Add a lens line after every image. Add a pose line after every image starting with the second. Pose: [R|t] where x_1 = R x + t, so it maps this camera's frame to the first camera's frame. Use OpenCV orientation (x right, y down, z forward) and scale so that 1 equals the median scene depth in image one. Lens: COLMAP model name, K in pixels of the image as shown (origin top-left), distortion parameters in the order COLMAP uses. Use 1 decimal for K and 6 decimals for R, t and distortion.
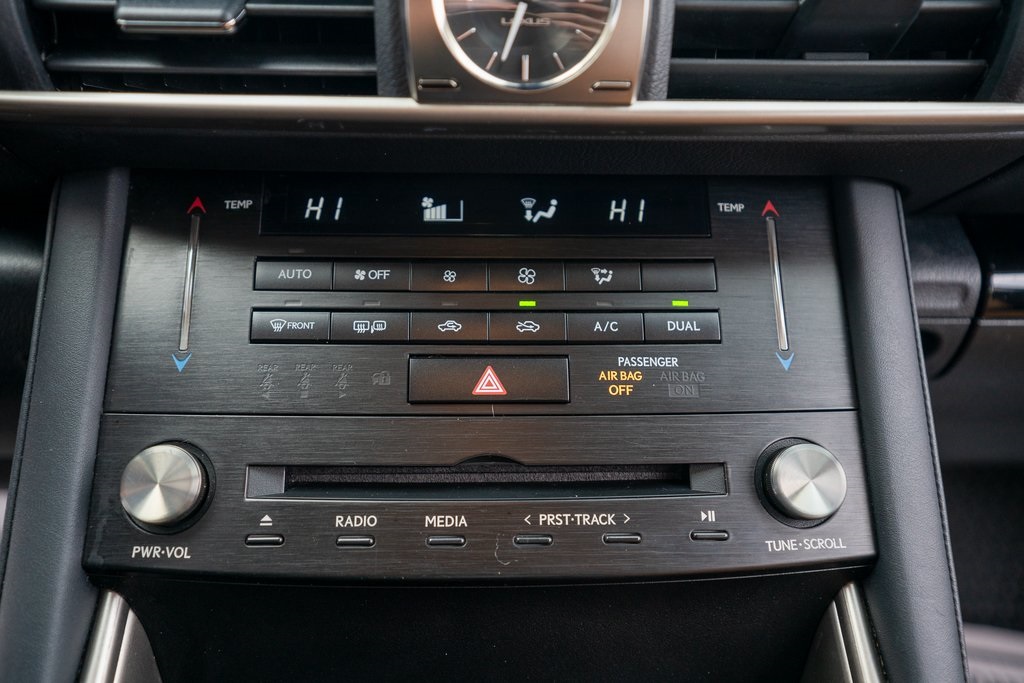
lens RADIAL K [[794.0, 0, 519.5], [0, 794.0, 350.8], [0, 0, 1]] dist [0.021659, 0.002438]
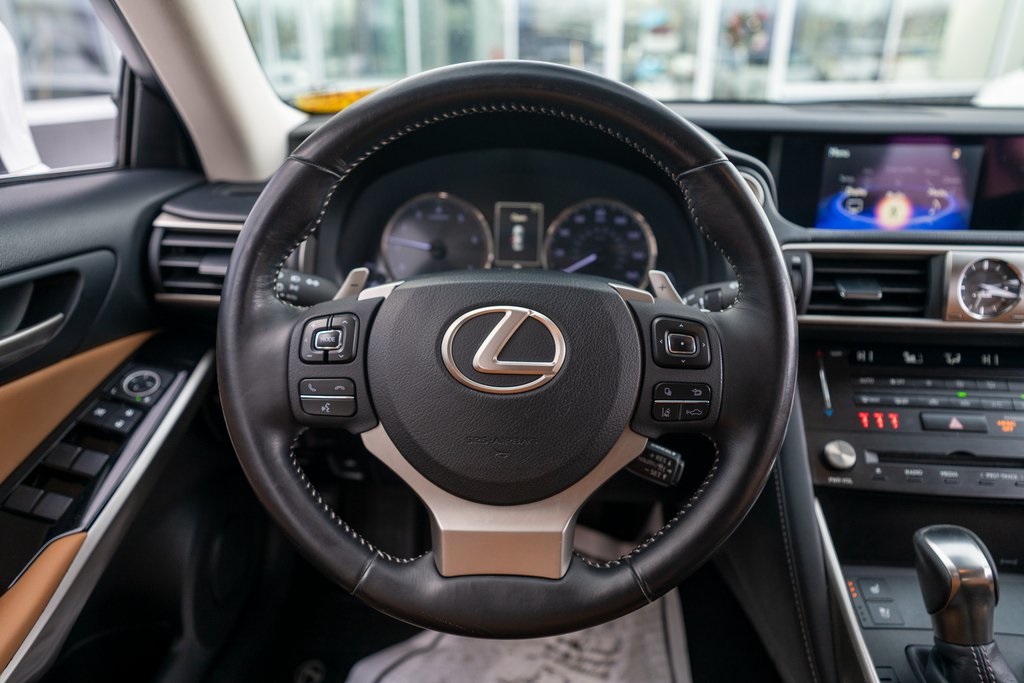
lens RADIAL K [[719.2, 0, 505.7], [0, 719.2, 337.7], [0, 0, 1]] dist [0.002615, 0.029136]
pose [[0.996877, 0.025307, -0.074810, -1.340252], [-0.038979, 0.981513, -0.187385, 0.266366], [0.068684, 0.189715, 0.979434, -1.481979]]
